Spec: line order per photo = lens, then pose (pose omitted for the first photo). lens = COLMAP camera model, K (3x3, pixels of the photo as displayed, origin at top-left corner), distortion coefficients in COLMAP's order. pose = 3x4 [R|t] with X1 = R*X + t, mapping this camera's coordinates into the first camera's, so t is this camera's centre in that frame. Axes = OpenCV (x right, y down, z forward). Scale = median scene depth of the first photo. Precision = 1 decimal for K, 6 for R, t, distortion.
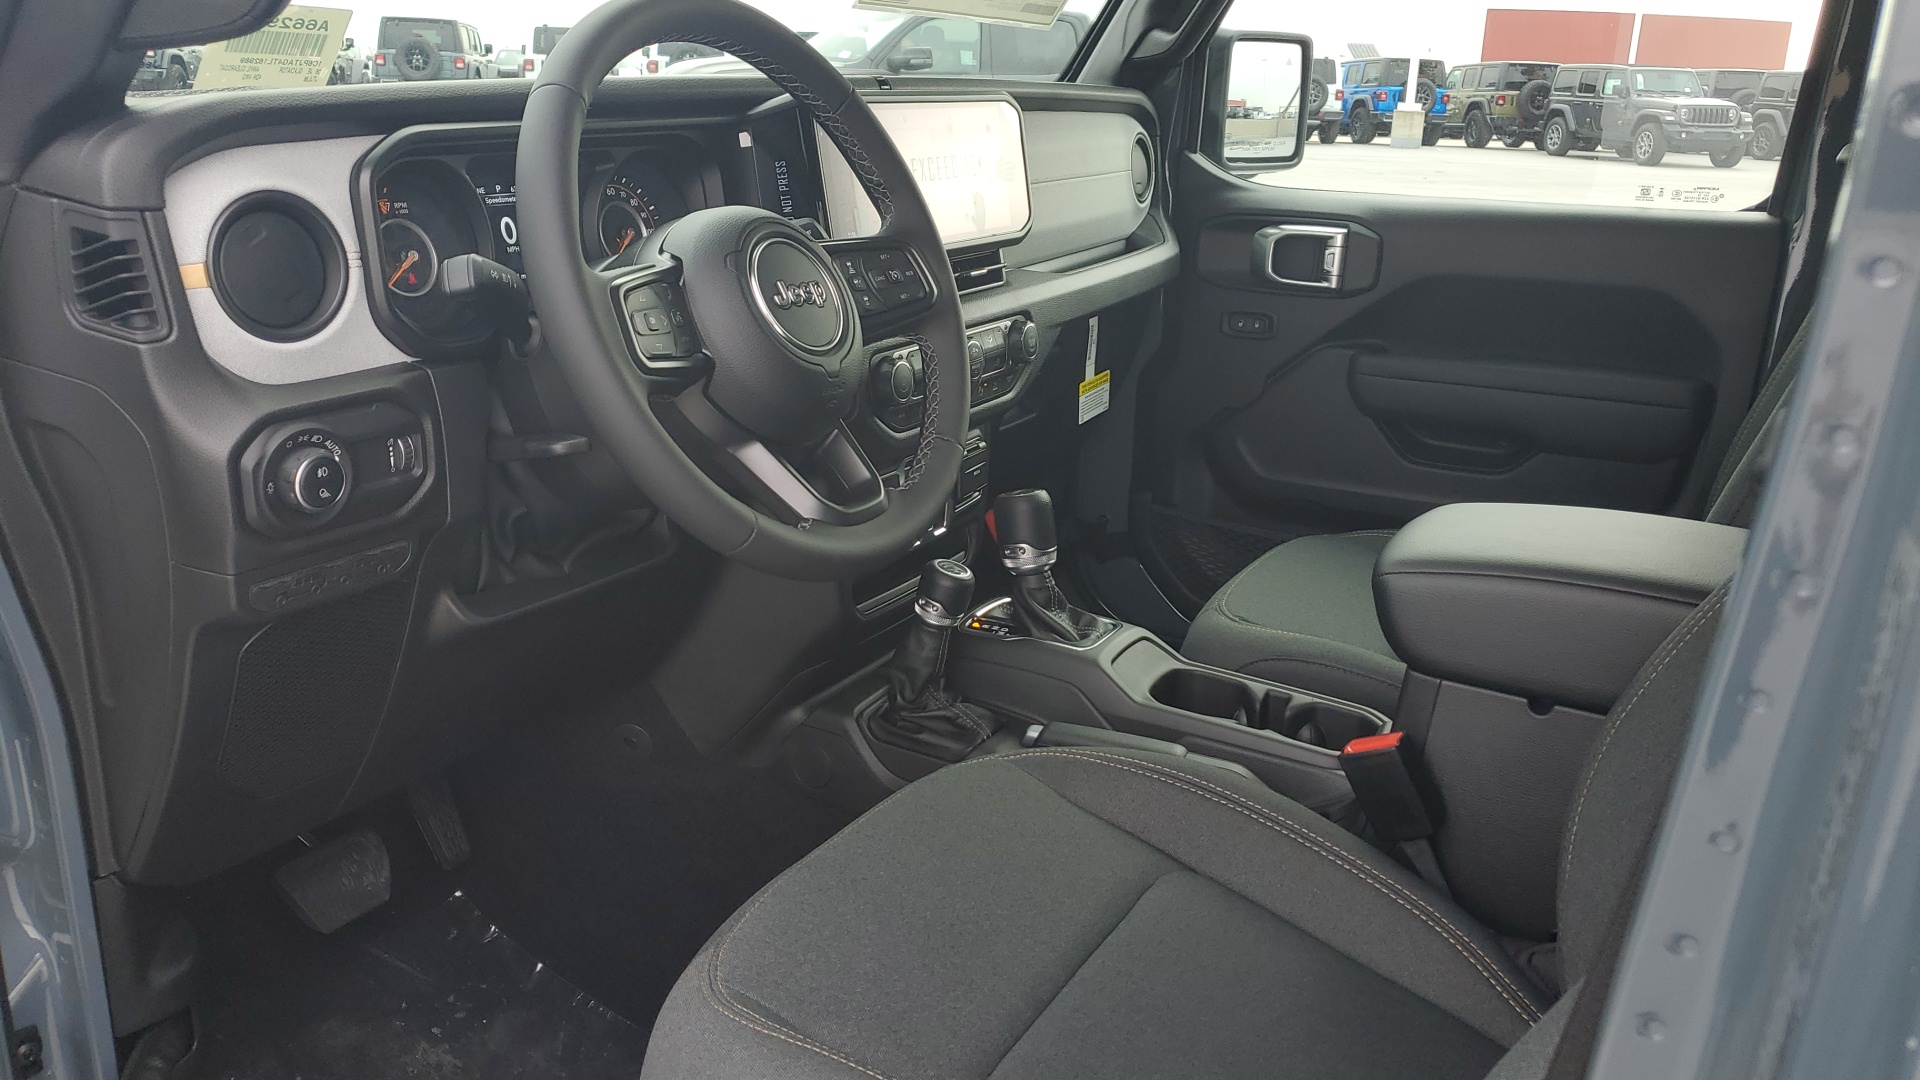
lens RADIAL K [[1467.9, 0, 960.0], [0, 1467.9, 540.0], [0, 0, 1]] dist [0.039502, -0.006114]
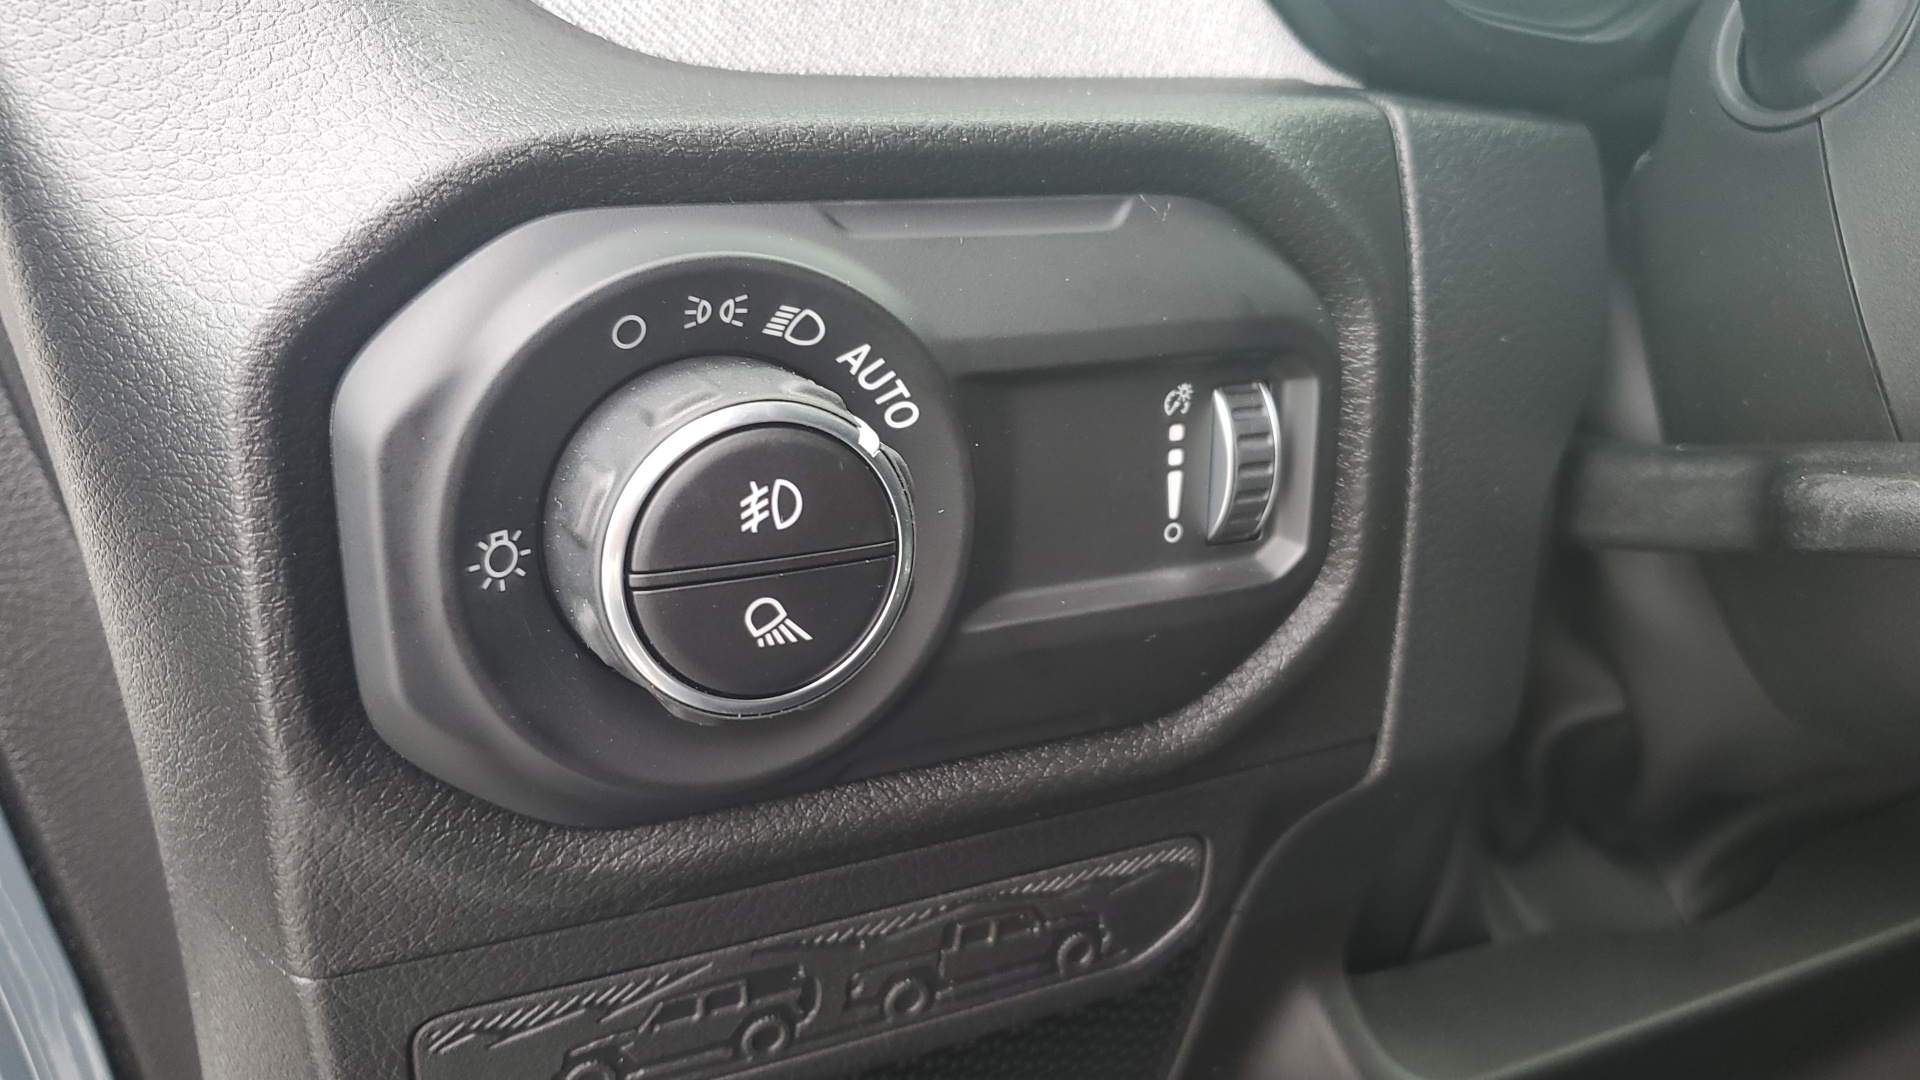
lens RADIAL K [[1509.6, 0, 960.0], [0, 1509.6, 540.0], [0, 0, 1]] dist [0.026013, -0.008253]
pose [[0.839960, 0.125891, -0.527844, -0.210012], [-0.148538, 0.988907, -0.000515, -0.029856], [0.521924, 0.078837, 0.849341, 0.569648]]
